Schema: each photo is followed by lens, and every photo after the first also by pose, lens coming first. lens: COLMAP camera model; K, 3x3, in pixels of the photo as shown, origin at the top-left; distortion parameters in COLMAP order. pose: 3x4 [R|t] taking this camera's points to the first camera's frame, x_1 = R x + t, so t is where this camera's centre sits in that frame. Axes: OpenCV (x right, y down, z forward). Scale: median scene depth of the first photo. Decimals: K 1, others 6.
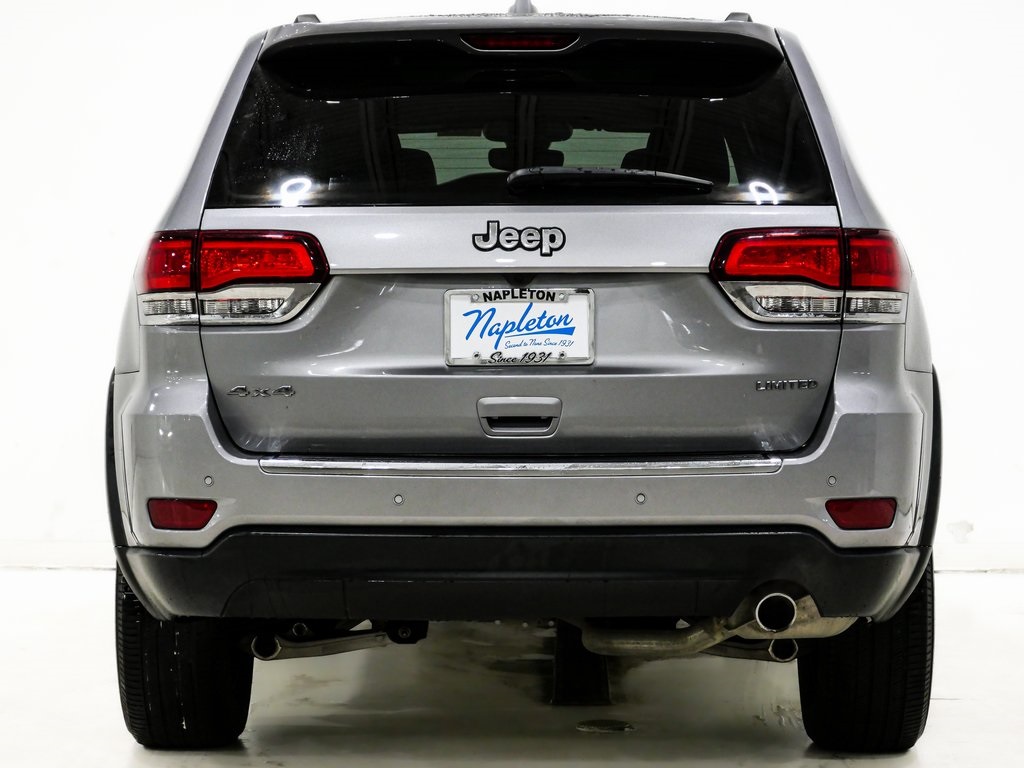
lens RADIAL K [[2684.2, 0, 507.9], [0, 2684.2, 381.1], [0, 0, 1]] dist [-0.013097, 0.000000]
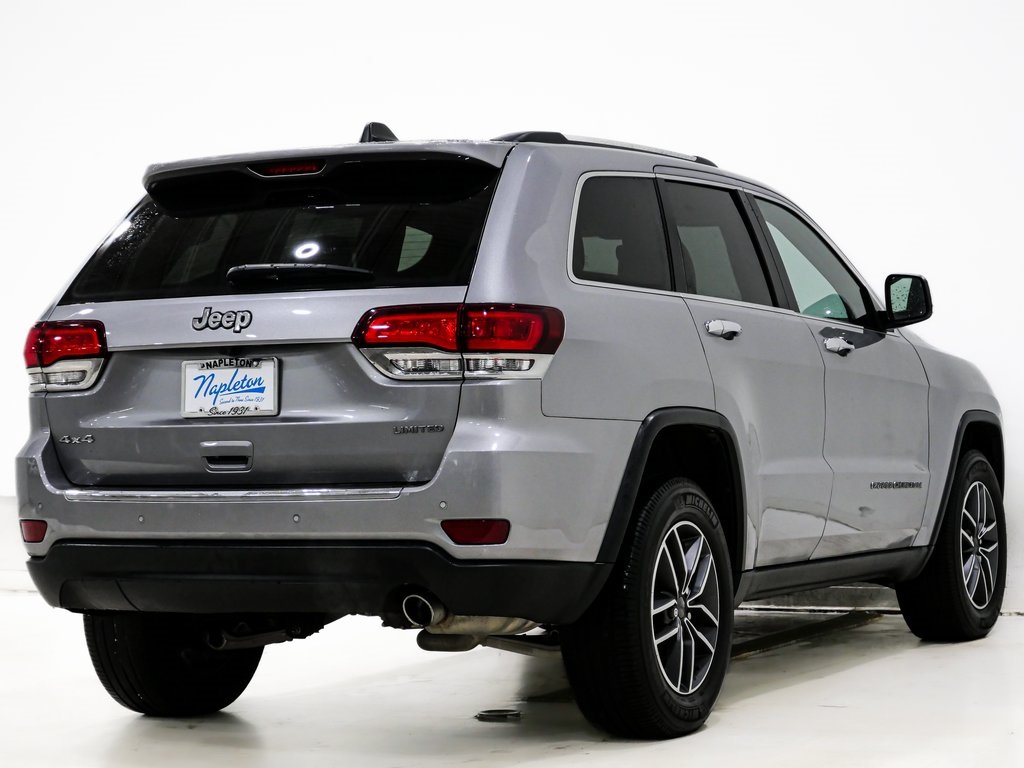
lens RADIAL K [[2474.6, 0, 514.9], [0, 2474.6, 393.5], [0, 0, 1]] dist [0.111954, 0.000000]
pose [[0.901499, -0.019861, -0.432324, 0.650927], [0.006565, 0.999459, -0.032224, 0.022512], [0.432730, 0.026212, 0.901142, -0.027642]]
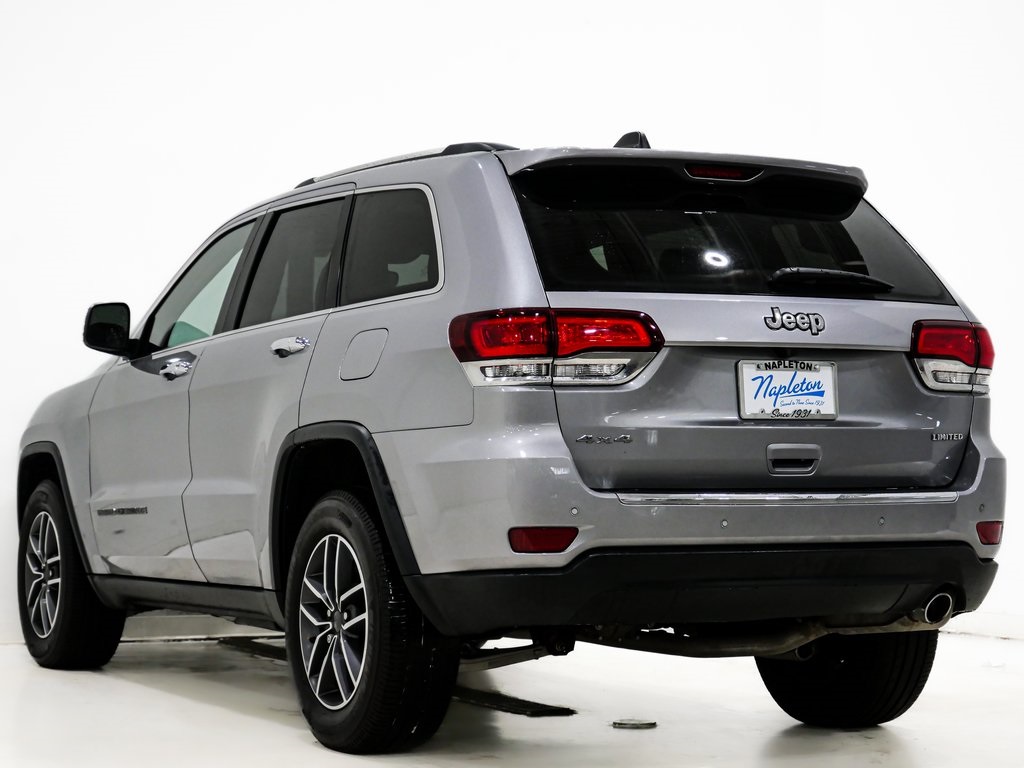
lens RADIAL K [[2566.3, 0, 513.7], [0, 2566.3, 379.4], [0, 0, 1]] dist [0.032064, 0.000000]
pose [[0.872709, 0.017854, 0.487914, -0.713450], [0.009145, 0.998558, -0.052897, 0.038898], [-0.488155, 0.050626, 0.871288, -0.012074]]
